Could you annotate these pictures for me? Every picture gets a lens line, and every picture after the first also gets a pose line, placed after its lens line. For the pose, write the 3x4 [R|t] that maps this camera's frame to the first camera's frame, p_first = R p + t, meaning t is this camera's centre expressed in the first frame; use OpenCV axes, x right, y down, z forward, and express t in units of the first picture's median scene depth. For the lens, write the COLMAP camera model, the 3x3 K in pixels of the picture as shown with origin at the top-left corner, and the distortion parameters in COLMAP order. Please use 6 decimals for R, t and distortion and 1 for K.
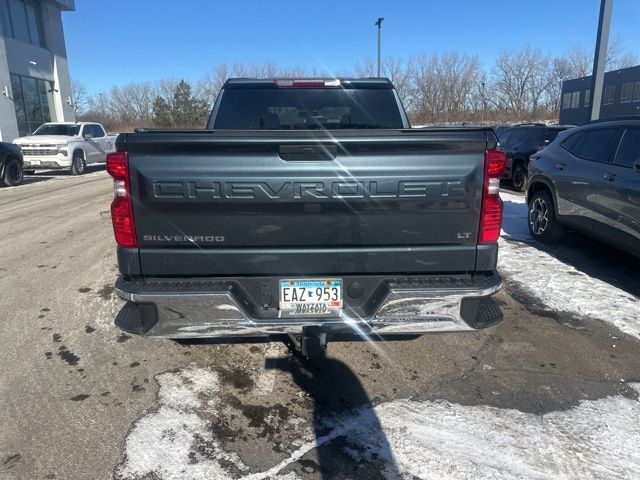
lens RADIAL K [[454.3, 0, 321.8], [0, 454.3, 239.7], [0, 0, 1]] dist [0.020984, -0.027140]
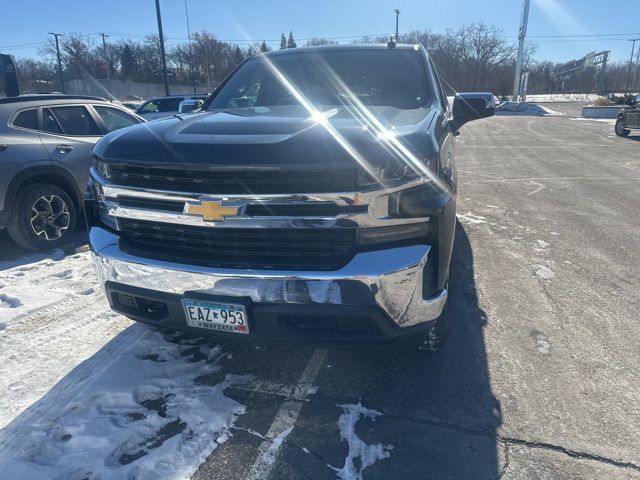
lens RADIAL K [[454.3, 0, 321.8], [0, 454.3, 239.7], [0, 0, 1]] dist [0.020984, -0.027140]
pose [[-0.957521, -0.057993, 0.282471, -0.462667], [0.086554, 0.876600, 0.473371, -0.819197], [-0.275067, 0.477712, -0.834344, 3.611007]]
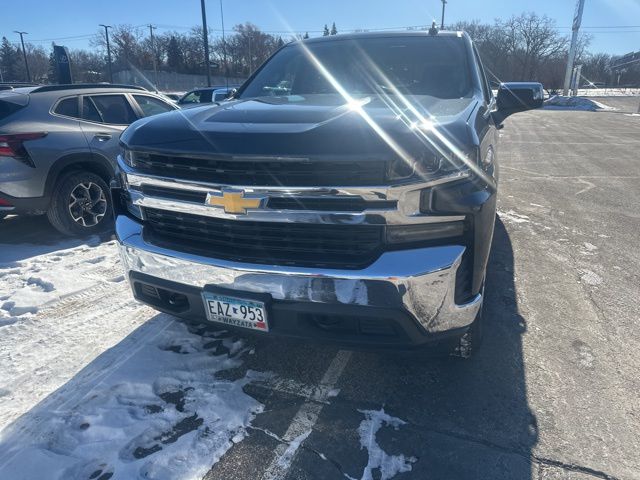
lens RADIAL K [[454.3, 0, 322.4], [0, 454.3, 242.0], [0, 0, 1]] dist [0.019419, -0.026273]
pose [[-0.930005, -0.095433, 0.354940, -0.466654], [0.095205, 0.870195, 0.483422, -0.801238], [-0.355002, 0.483377, -0.800200, 3.567463]]
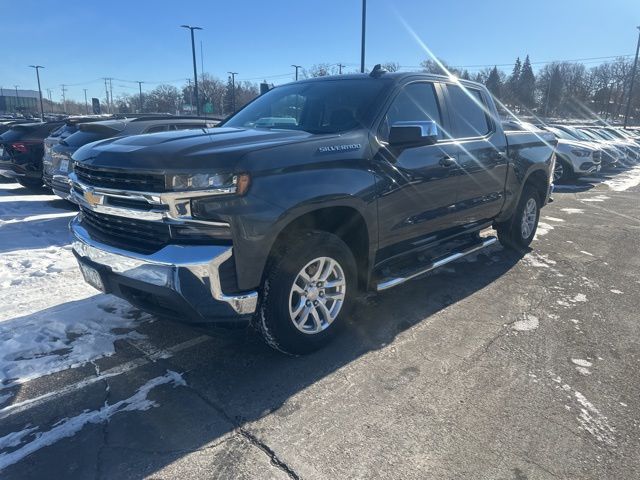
lens RADIAL K [[454.3, 0, 321.8], [0, 454.3, 239.7], [0, 0, 1]] dist [0.020984, -0.027140]
pose [[-0.723256, -0.164127, 0.670793, -1.170870], [0.141494, 0.915520, 0.376566, -0.749565], [-0.675929, 0.367267, -0.638932, 3.351442]]
